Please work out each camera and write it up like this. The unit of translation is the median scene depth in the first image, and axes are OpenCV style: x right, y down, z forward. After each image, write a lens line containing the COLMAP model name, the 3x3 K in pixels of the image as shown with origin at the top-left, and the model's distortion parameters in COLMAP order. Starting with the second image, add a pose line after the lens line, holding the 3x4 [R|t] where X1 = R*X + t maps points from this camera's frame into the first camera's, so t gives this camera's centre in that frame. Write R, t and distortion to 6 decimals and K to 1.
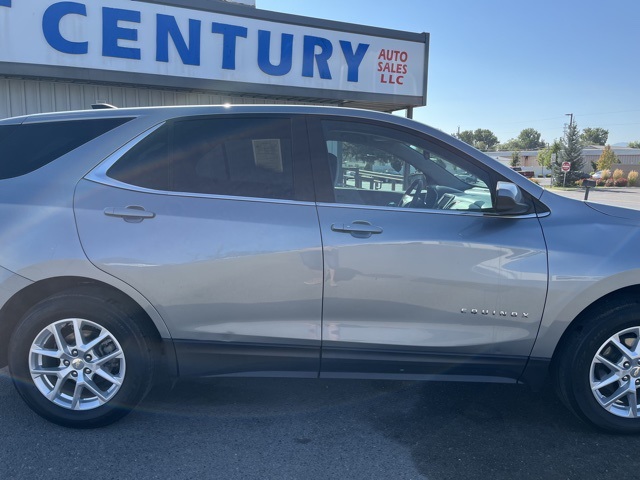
lens RADIAL K [[484.2, 0, 314.8], [0, 484.2, 237.0], [0, 0, 1]] dist [0.067475, -0.089996]
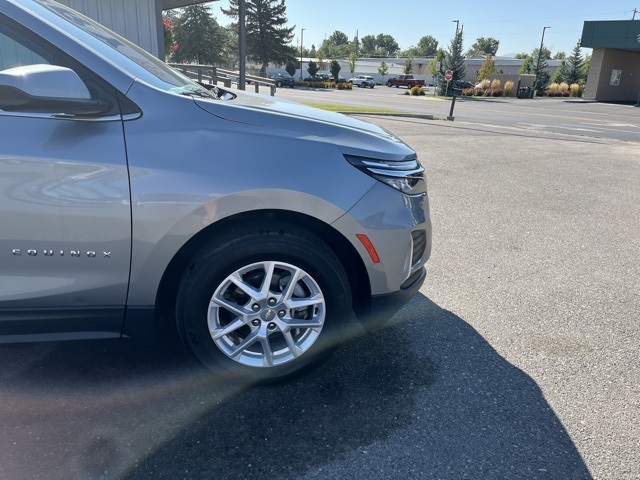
lens RADIAL K [[484.2, 0, 314.6], [0, 484.2, 234.6], [0, 0, 1]] dist [0.067475, -0.089996]
pose [[0.981127, -0.032789, 0.190563, 0.193523], [-0.002139, 0.983617, 0.180256, -0.001763], [-0.193352, -0.177262, 0.964984, 0.071810]]
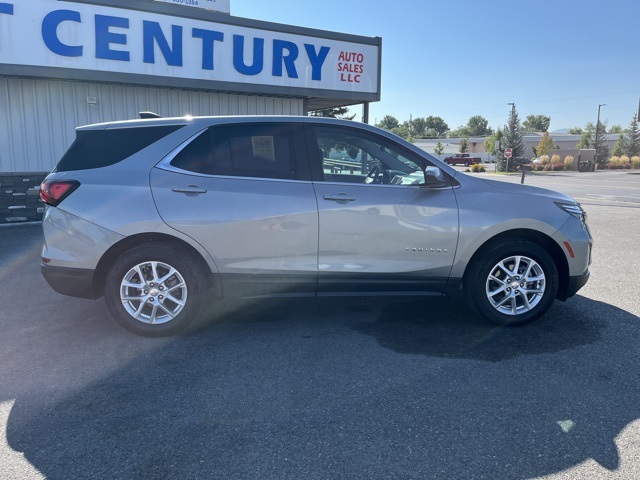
lens RADIAL K [[484.2, 0, 318.4], [0, 484.2, 235.0], [0, 0, 1]] dist [0.067475, -0.089996]
pose [[0.995247, -0.023724, 0.094446, -0.041447], [0.021730, 0.999520, 0.022085, 0.021155], [-0.094924, -0.019927, 0.995285, -0.171280]]
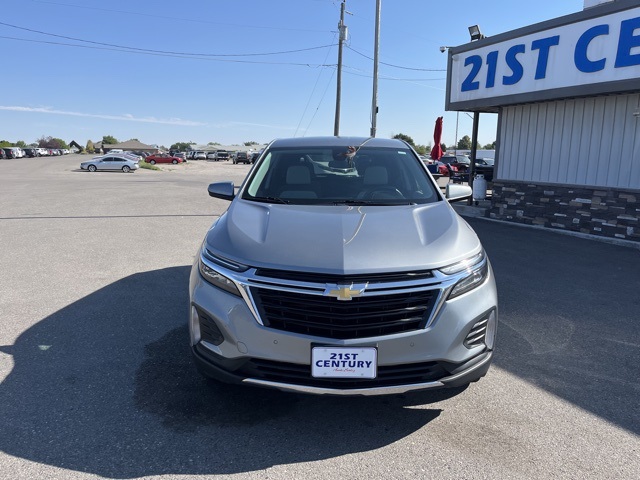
lens RADIAL K [[484.2, 0, 325.9], [0, 484.2, 239.4], [0, 0, 1]] dist [0.067475, -0.089996]
pose [[0.003003, 0.158711, -0.987320, 0.655860], [-0.163903, 0.974051, 0.156080, -0.072742], [0.986472, 0.161356, 0.028938, 0.413006]]
